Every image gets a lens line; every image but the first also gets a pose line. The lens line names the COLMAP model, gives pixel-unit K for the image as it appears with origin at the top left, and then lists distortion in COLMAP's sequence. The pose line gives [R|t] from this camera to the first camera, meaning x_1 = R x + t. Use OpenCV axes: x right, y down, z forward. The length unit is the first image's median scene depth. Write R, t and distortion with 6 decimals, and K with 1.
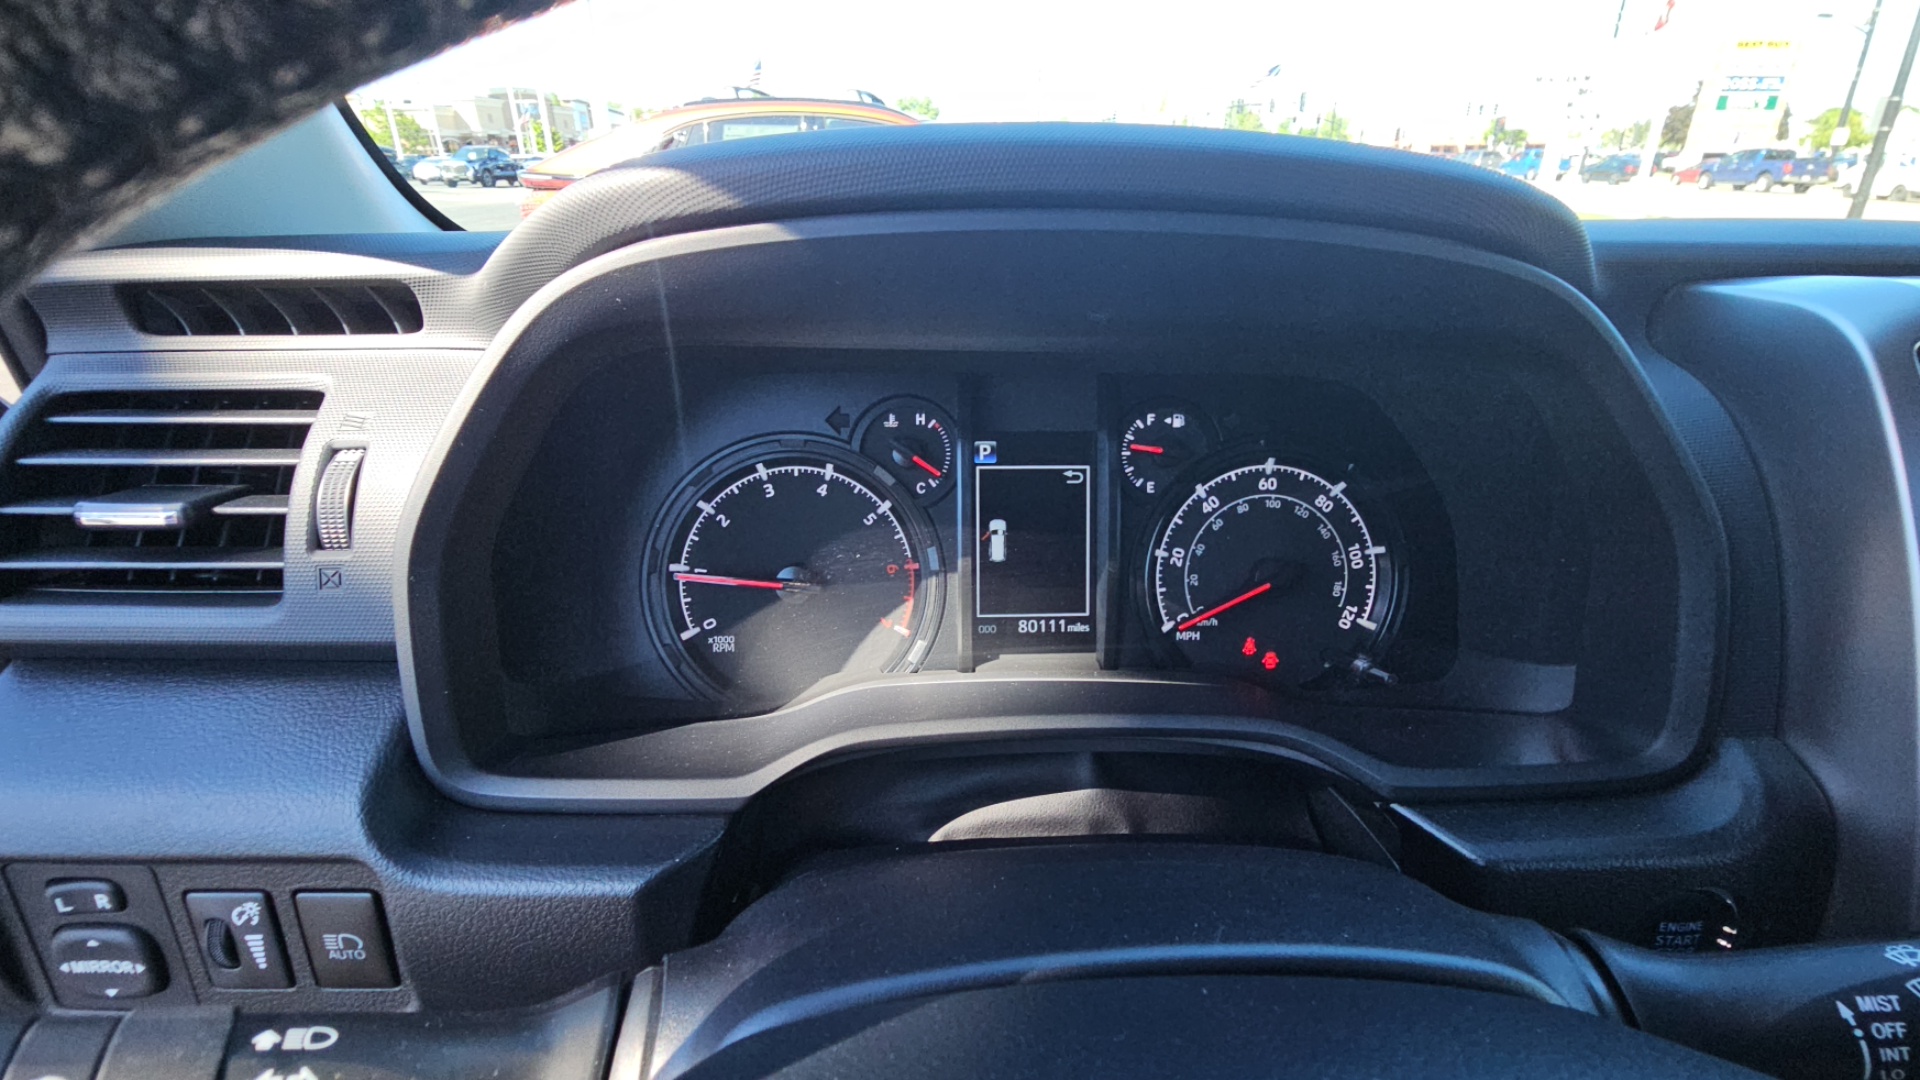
lens RADIAL K [[861.7, 0, 980.9], [0, 861.7, 546.3], [0, 0, 1]] dist [0.009243, -0.007775]
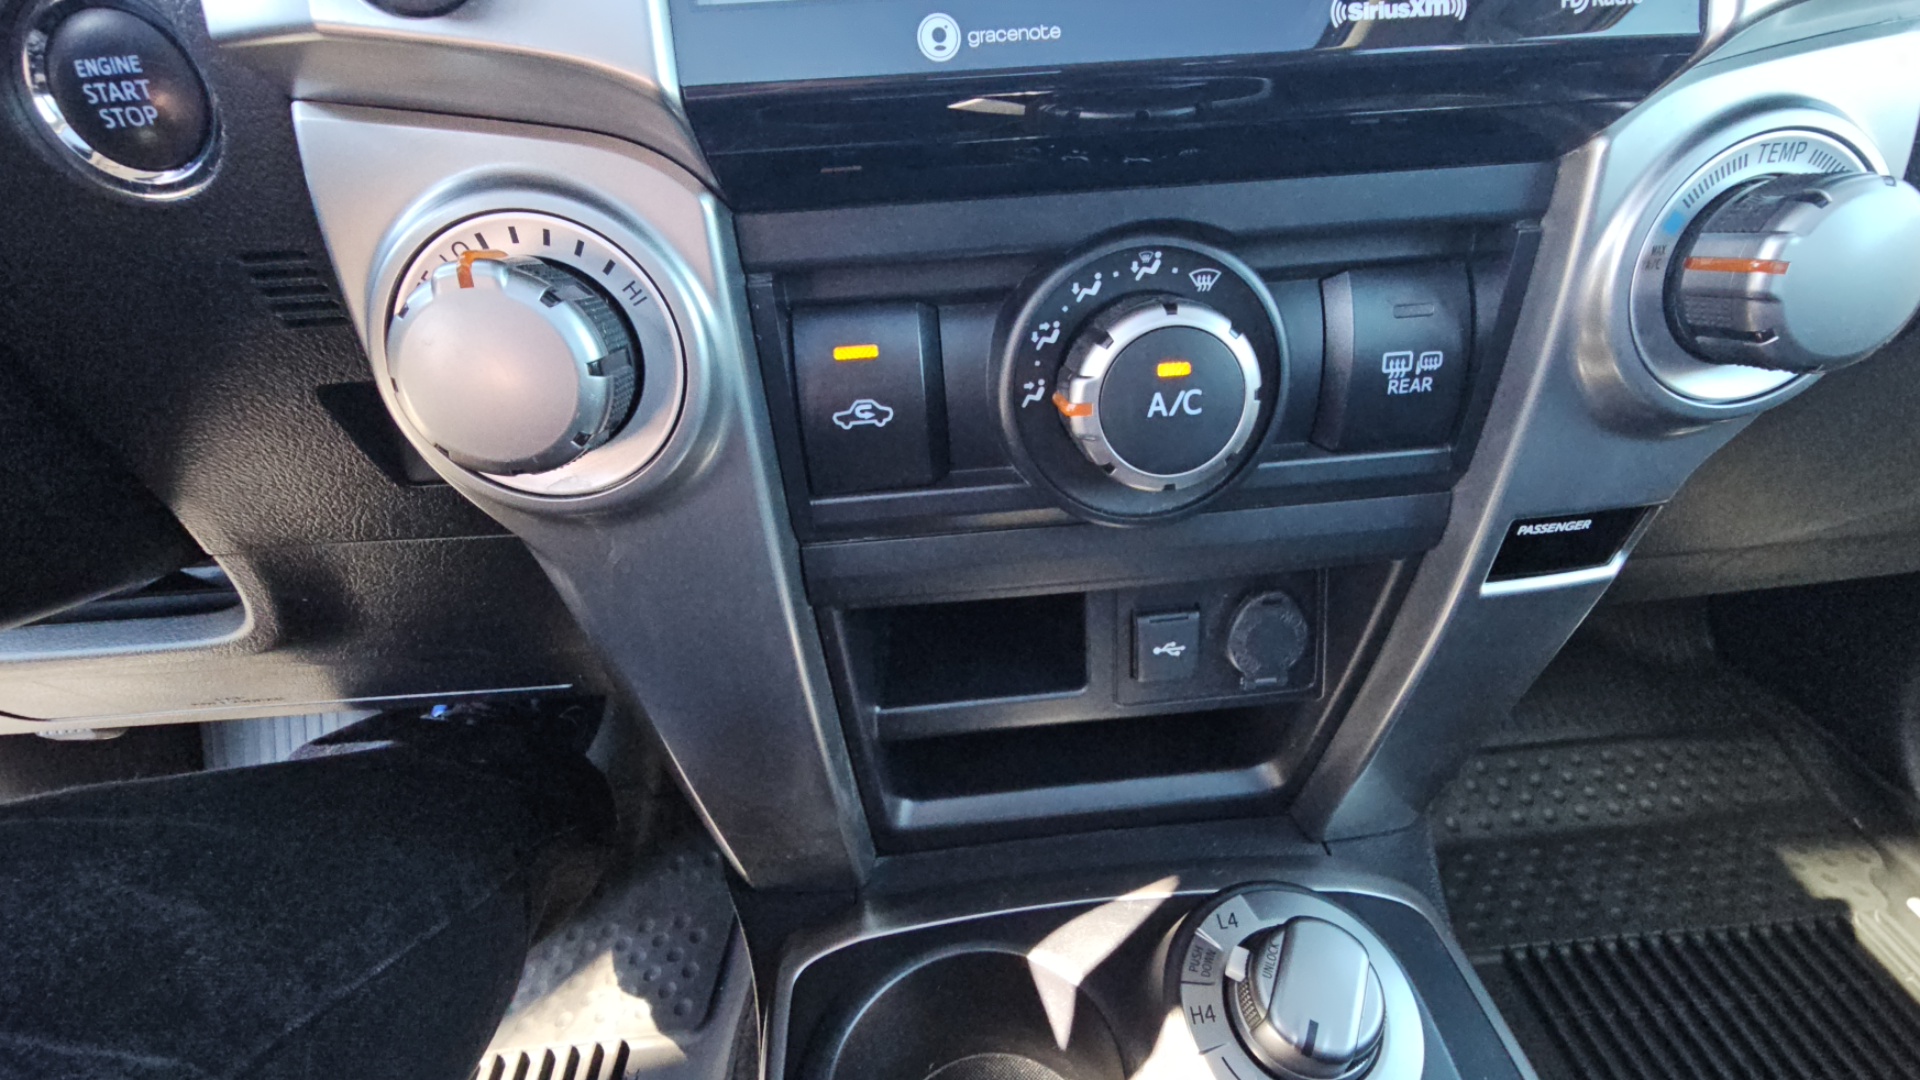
lens RADIAL K [[861.7, 0, 980.7], [0, 861.7, 538.8], [0, 0, 1]] dist [0.009243, -0.007775]
pose [[0.998131, -0.060950, -0.004322, 1.114184], [0.060946, 0.988010, 0.141855, 0.568888], [-0.004376, -0.141853, 0.989878, 0.201271]]
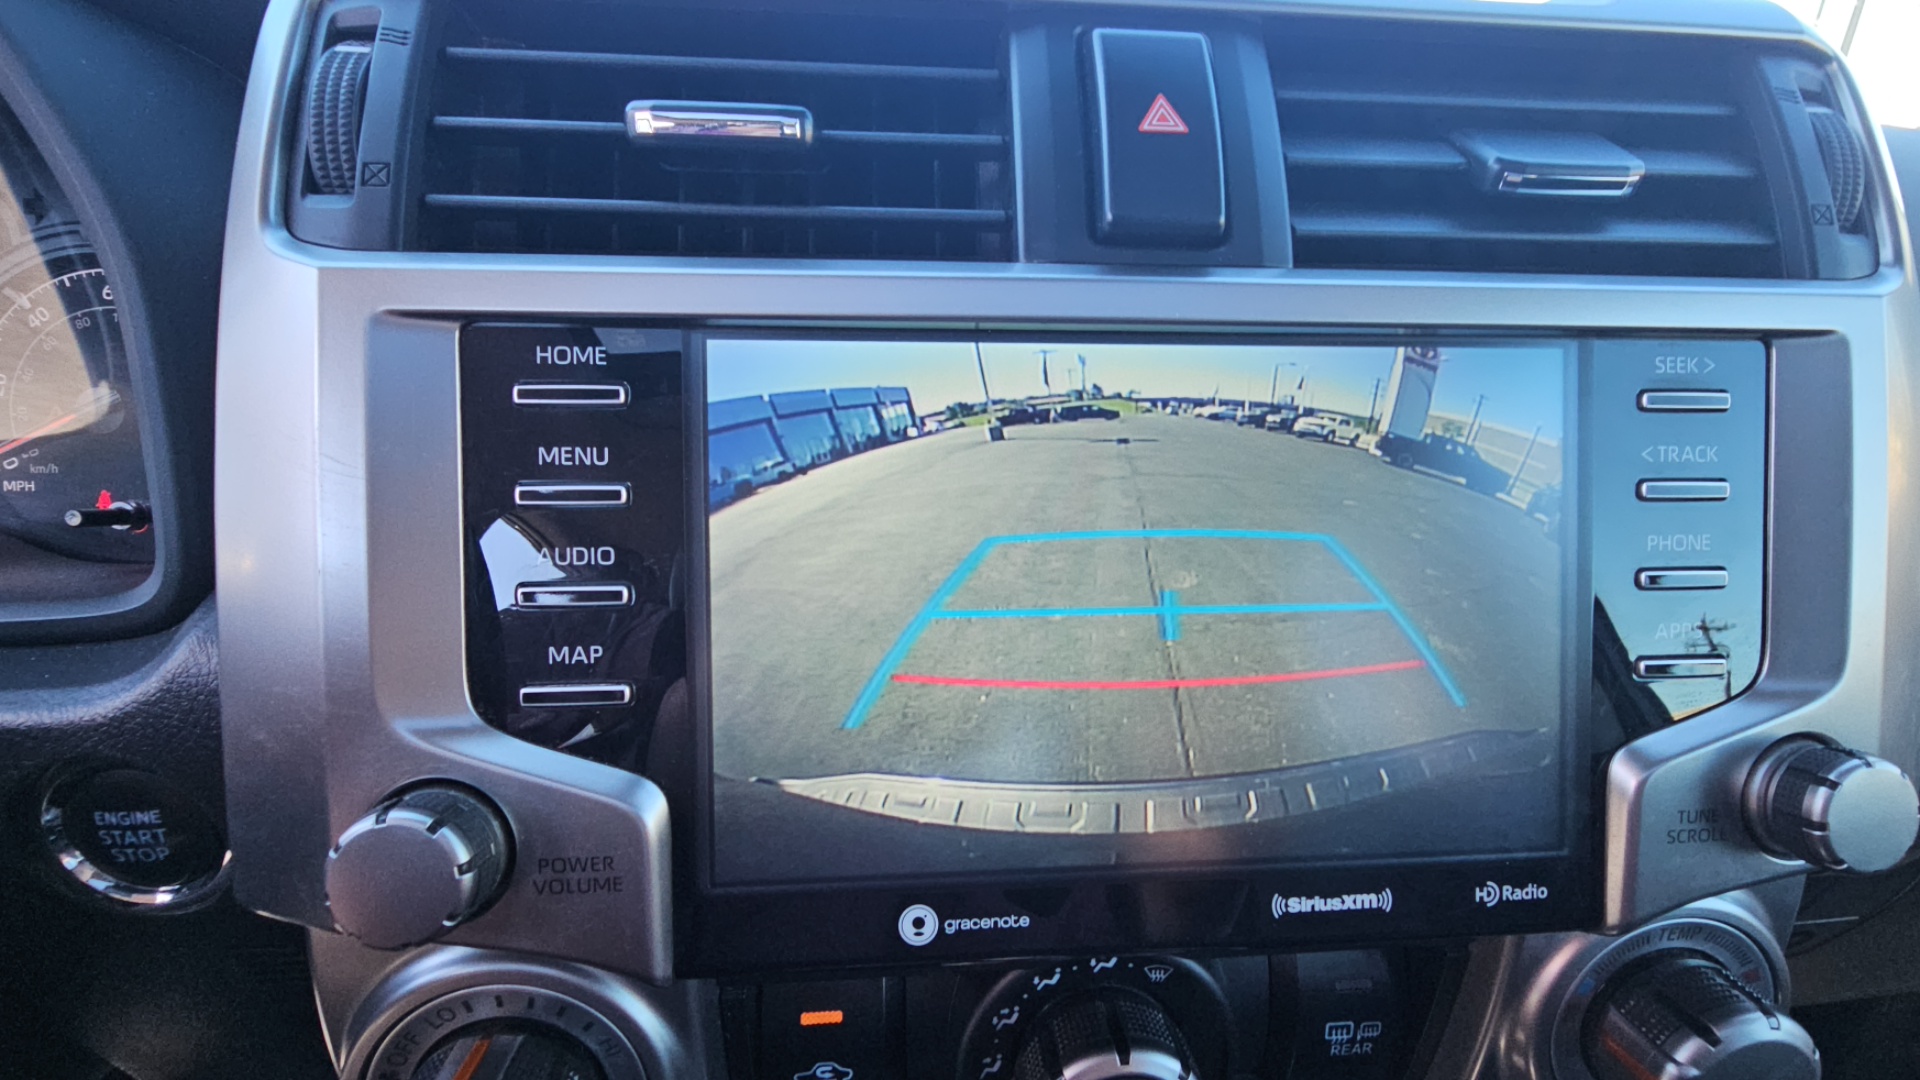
lens RADIAL K [[861.7, 0, 983.4], [0, 861.7, 547.2], [0, 0, 1]] dist [0.009243, -0.007775]
pose [[0.999251, 0.006507, 0.038149, 1.123440], [-0.006648, 0.999972, 0.003567, 0.156147], [-0.038124, -0.003818, 0.999266, 0.191668]]
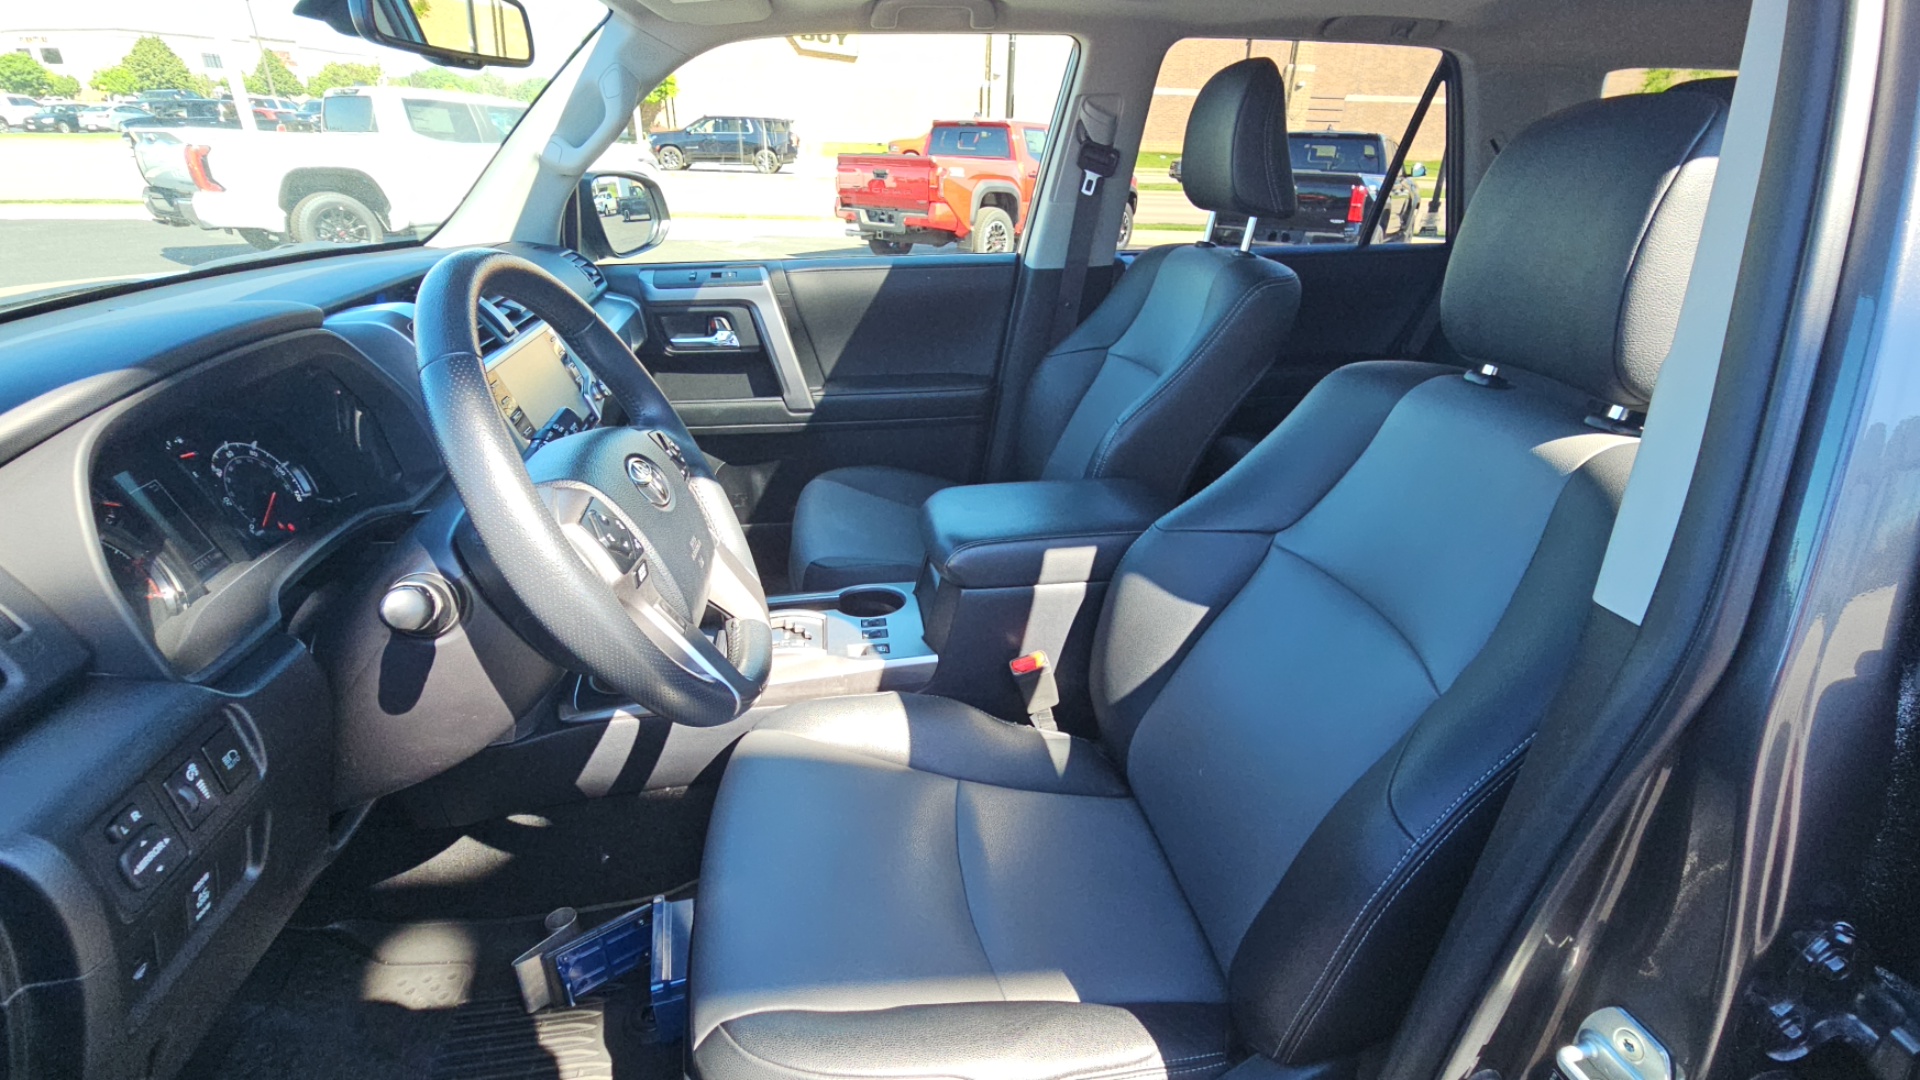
lens RADIAL K [[861.7, 0, 979.2], [0, 861.7, 539.9], [0, 0, 1]] dist [0.009243, -0.007775]
pose [[-0.112464, -0.428762, 0.896390, -1.813364], [0.382093, 0.814090, 0.437335, -0.124897], [-0.917255, 0.391689, 0.072271, -0.692261]]
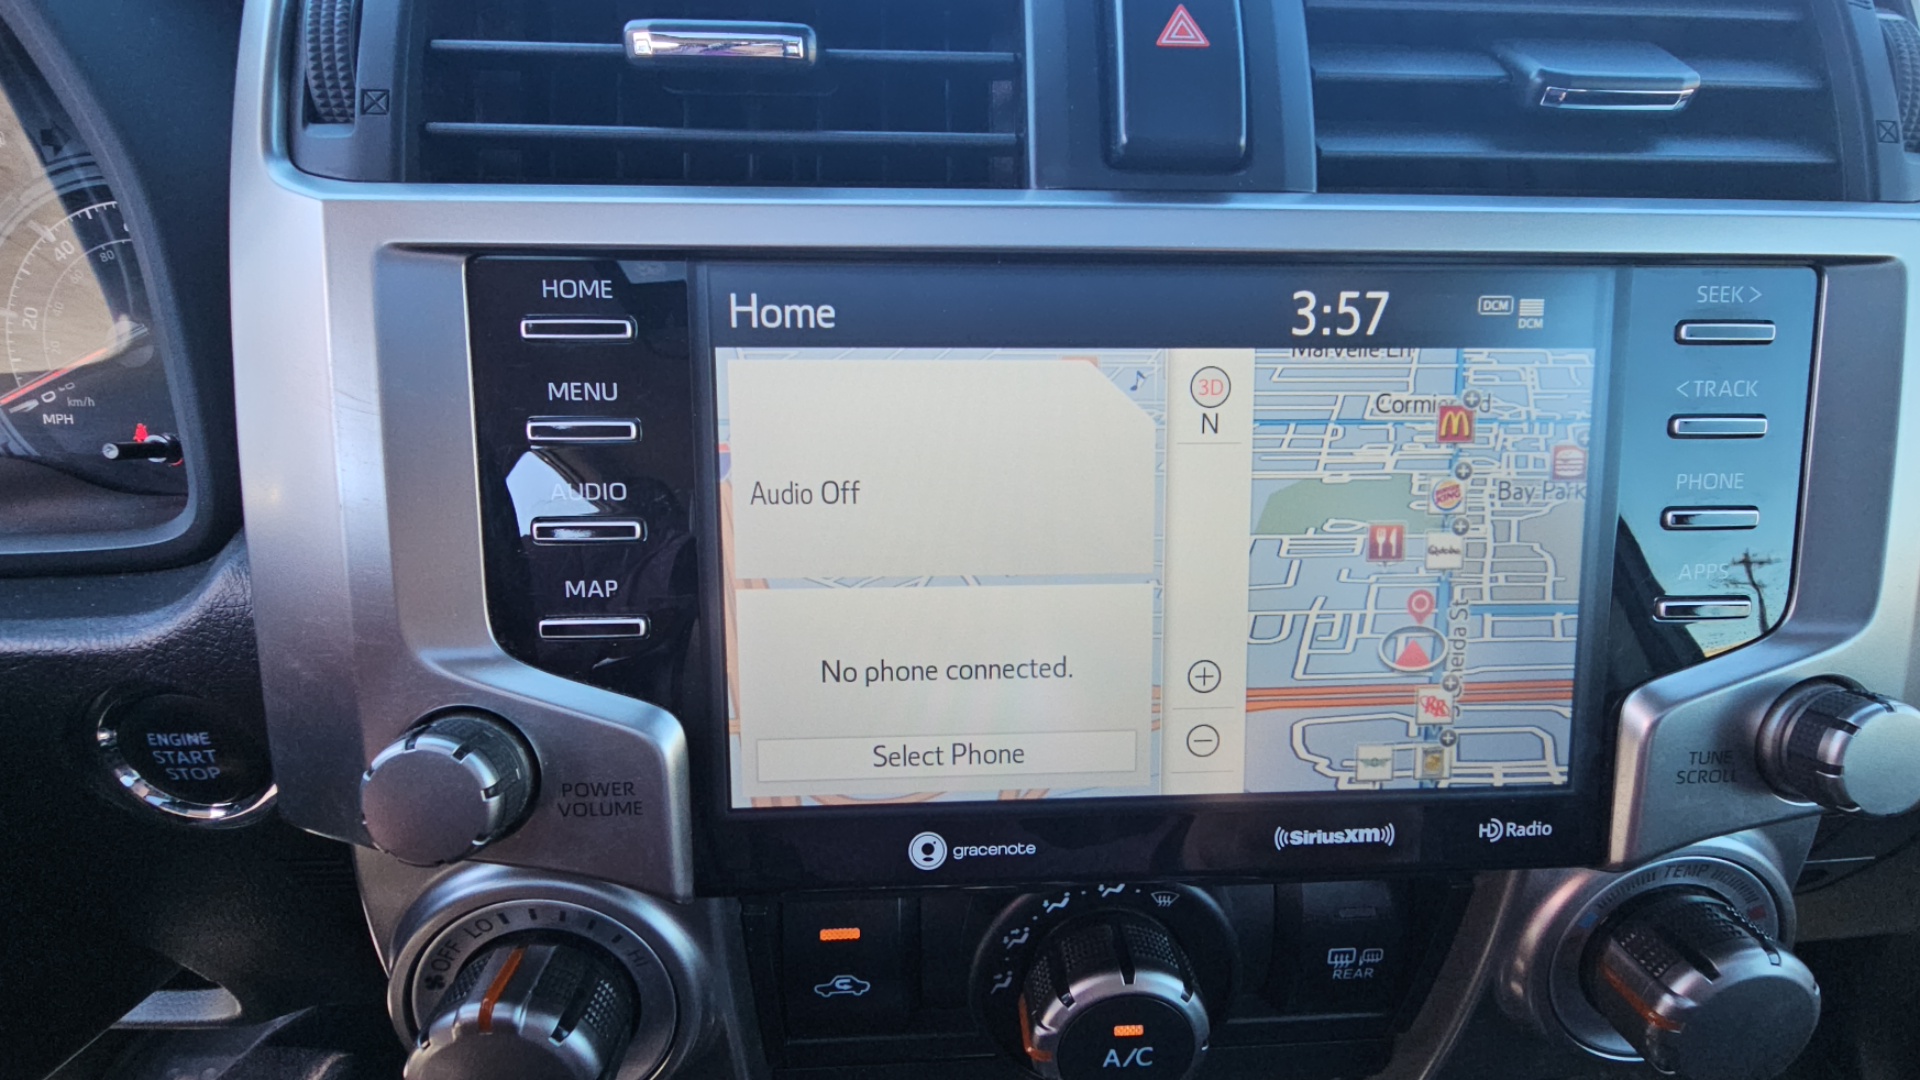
lens RADIAL K [[861.7, 0, 982.8], [0, 861.7, 548.4], [0, 0, 1]] dist [0.009243, -0.007775]
pose [[0.999936, 0.009032, 0.006857, 1.133875], [-0.009571, 0.996494, 0.083115, 0.153621], [-0.006082, -0.083175, 0.996516, 0.192231]]
